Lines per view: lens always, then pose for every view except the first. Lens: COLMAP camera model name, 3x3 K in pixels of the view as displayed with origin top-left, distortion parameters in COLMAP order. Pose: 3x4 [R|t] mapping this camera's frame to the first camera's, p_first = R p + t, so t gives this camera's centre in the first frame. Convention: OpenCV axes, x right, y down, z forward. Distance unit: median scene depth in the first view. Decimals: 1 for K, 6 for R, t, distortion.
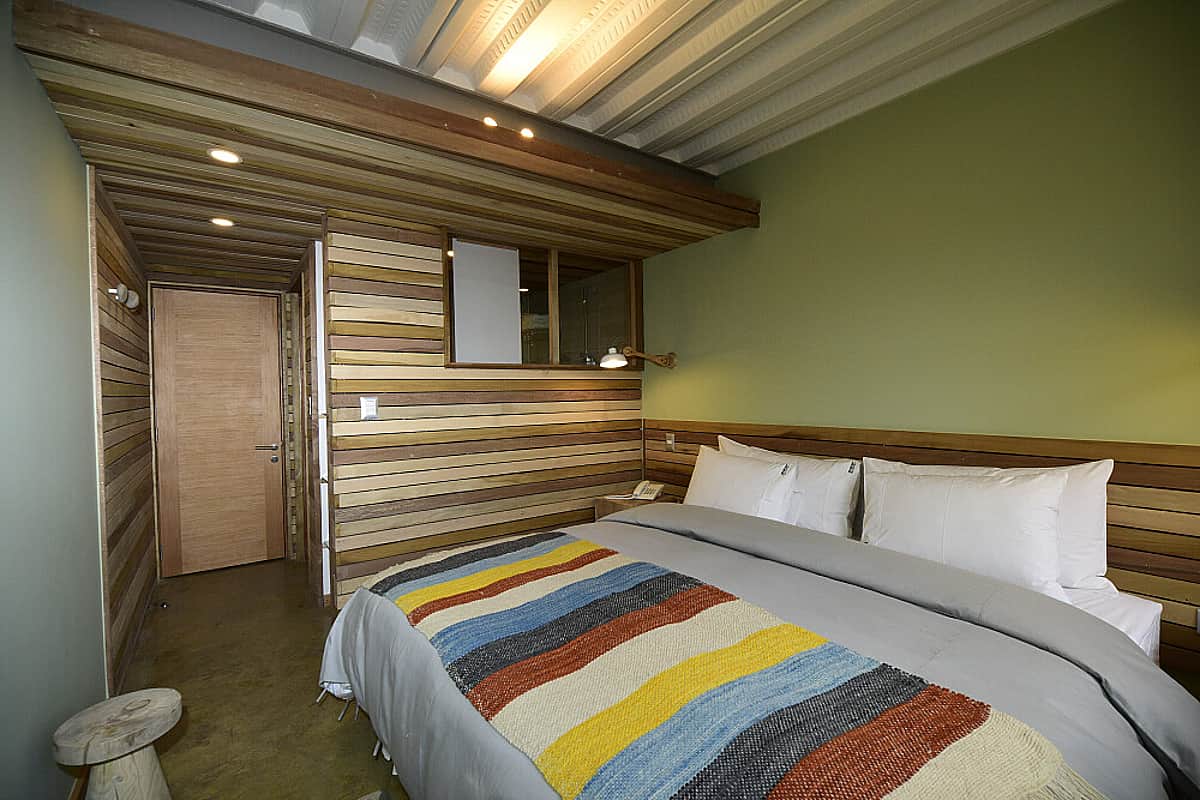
lens RADIAL K [[521.9, 0, 600.0], [0, 521.9, 400.0], [0, 0, 1]] dist [-0.010258, 0.000023]
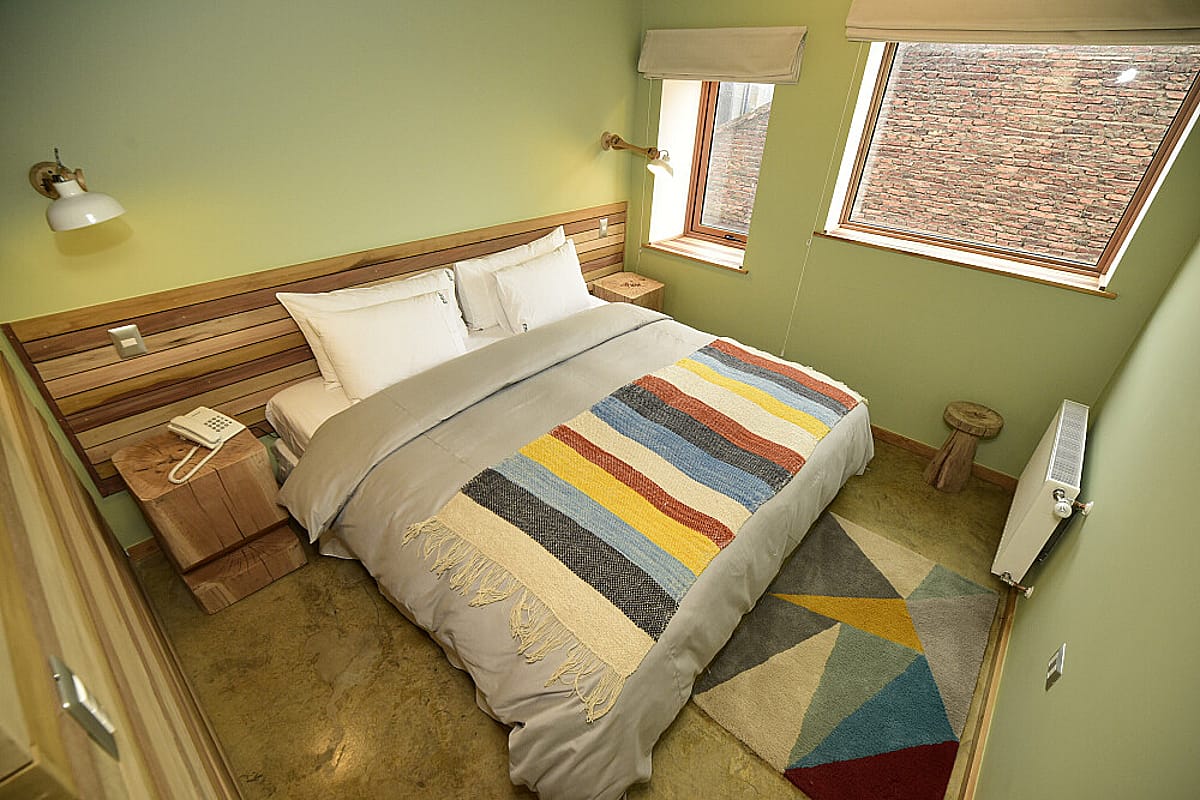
lens RADIAL K [[521.9, 0, 600.0], [0, 521.9, 400.0], [0, 0, 1]] dist [-0.010258, 0.000023]
pose [[-0.212458, -0.513408, 0.831429, -0.753592], [-0.023155, 0.853260, 0.520972, -0.268050], [-0.976896, 0.091433, -0.193170, 1.034606]]
